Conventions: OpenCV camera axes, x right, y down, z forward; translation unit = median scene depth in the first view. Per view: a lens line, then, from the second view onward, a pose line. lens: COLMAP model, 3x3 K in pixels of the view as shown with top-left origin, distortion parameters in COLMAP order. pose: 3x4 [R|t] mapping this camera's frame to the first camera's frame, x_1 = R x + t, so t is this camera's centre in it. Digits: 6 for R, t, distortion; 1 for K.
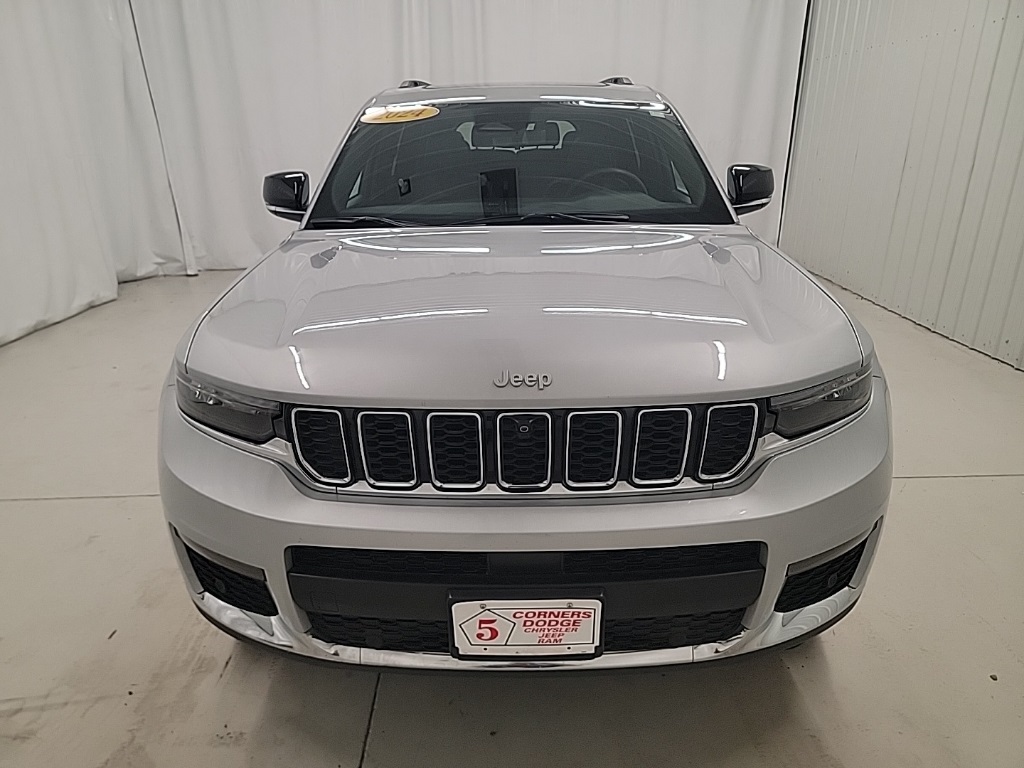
lens RADIAL K [[710.0, 0, 515.2], [0, 710.0, 383.3], [0, 0, 1]] dist [0.058817, -0.050718]
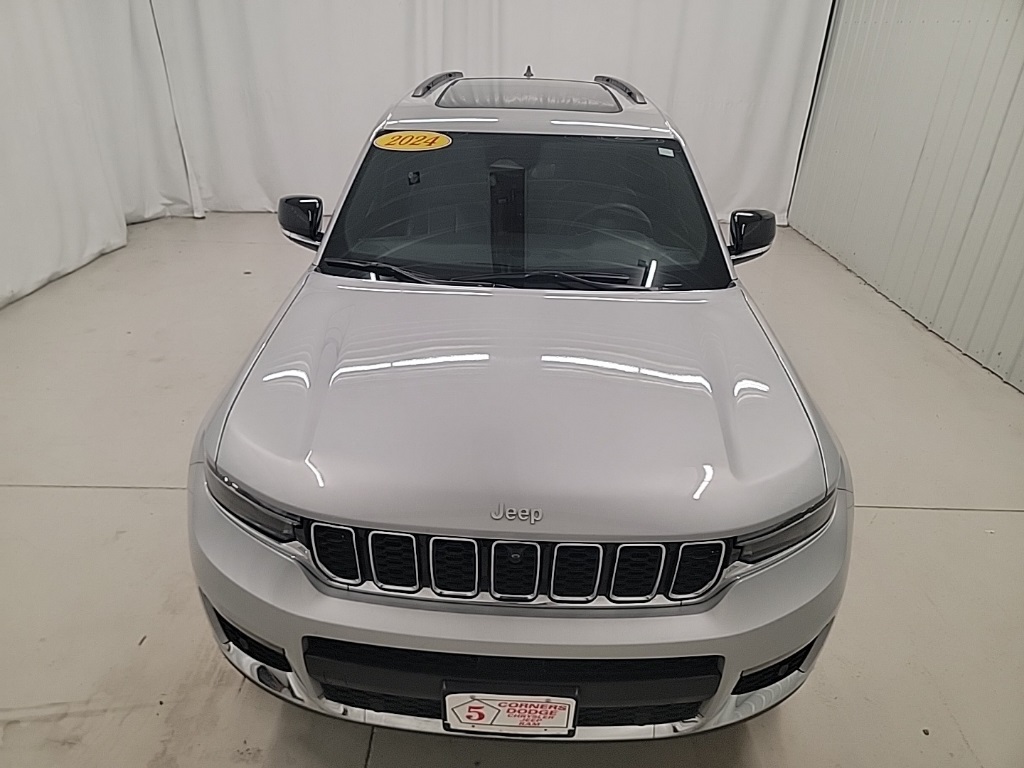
lens RADIAL K [[710.0, 0, 503.4], [0, 710.0, 381.9], [0, 0, 1]] dist [0.058817, -0.050718]
pose [[0.998720, 0.048927, -0.012810, -0.004448], [-0.047162, 0.992413, 0.113541, -0.247794], [0.018268, -0.112791, 0.993451, -0.068767]]
